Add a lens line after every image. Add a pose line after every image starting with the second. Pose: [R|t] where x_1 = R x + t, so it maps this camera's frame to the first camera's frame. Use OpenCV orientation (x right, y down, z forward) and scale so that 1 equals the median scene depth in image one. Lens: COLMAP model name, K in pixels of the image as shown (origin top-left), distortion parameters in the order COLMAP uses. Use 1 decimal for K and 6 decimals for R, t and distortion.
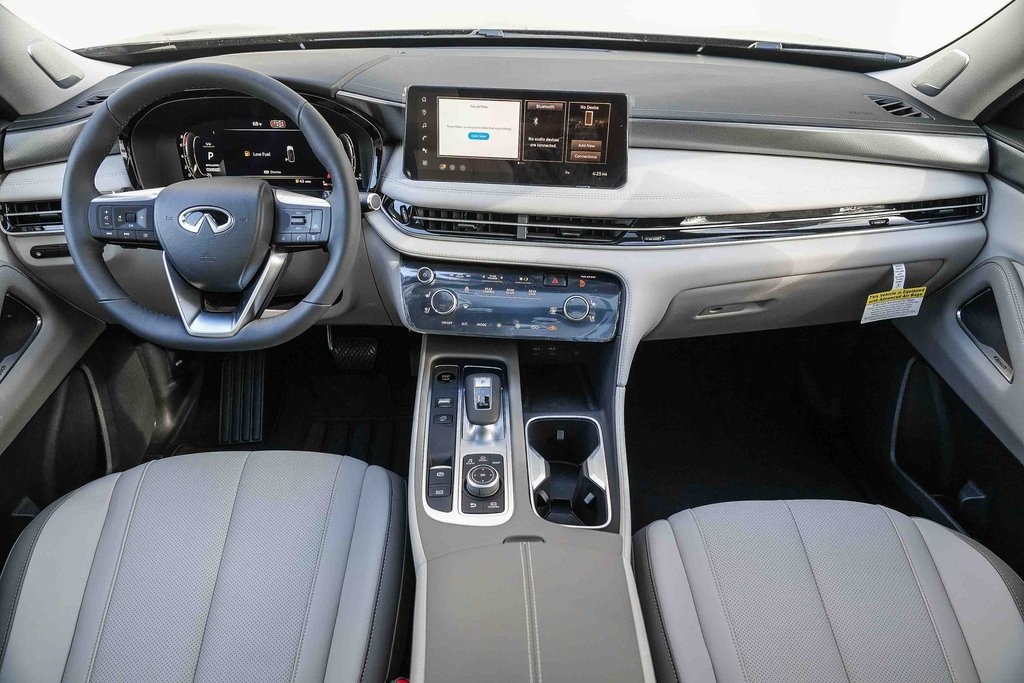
lens RADIAL K [[685.0, 0, 511.7], [0, 685.0, 343.3], [0, 0, 1]] dist [0.005164, 0.002452]
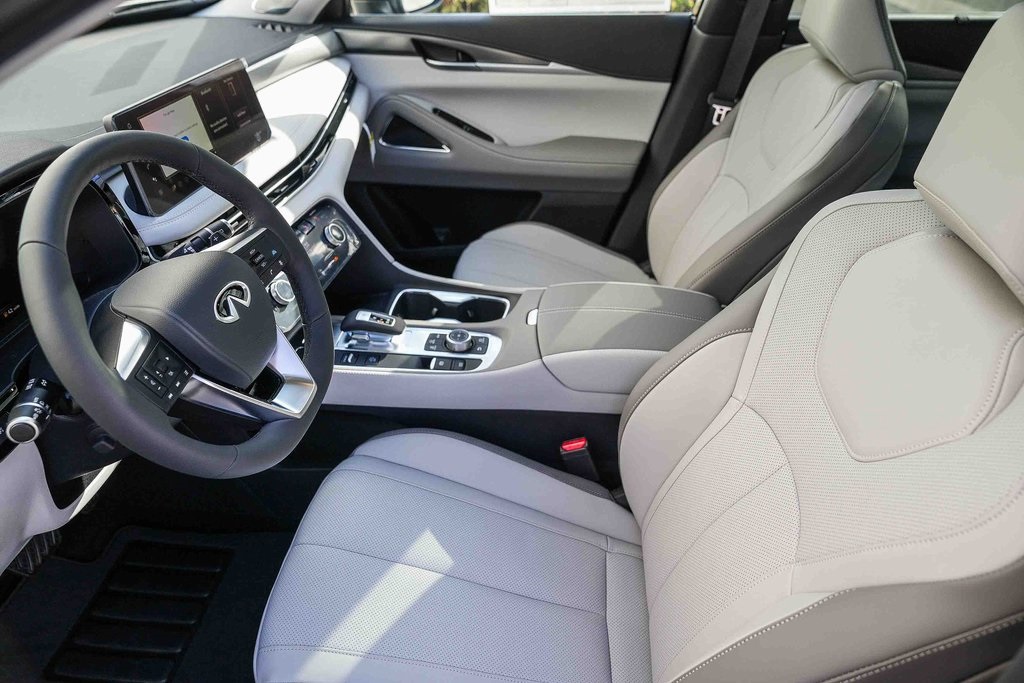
lens RADIAL K [[685.0, 0, 510.5], [0, 685.0, 342.8], [0, 0, 1]] dist [0.005164, 0.002452]
pose [[0.124237, -0.588957, 0.798558, -0.931840], [0.534758, 0.717658, 0.446095, -0.284845], [-0.835822, 0.371614, 0.404109, 0.330143]]
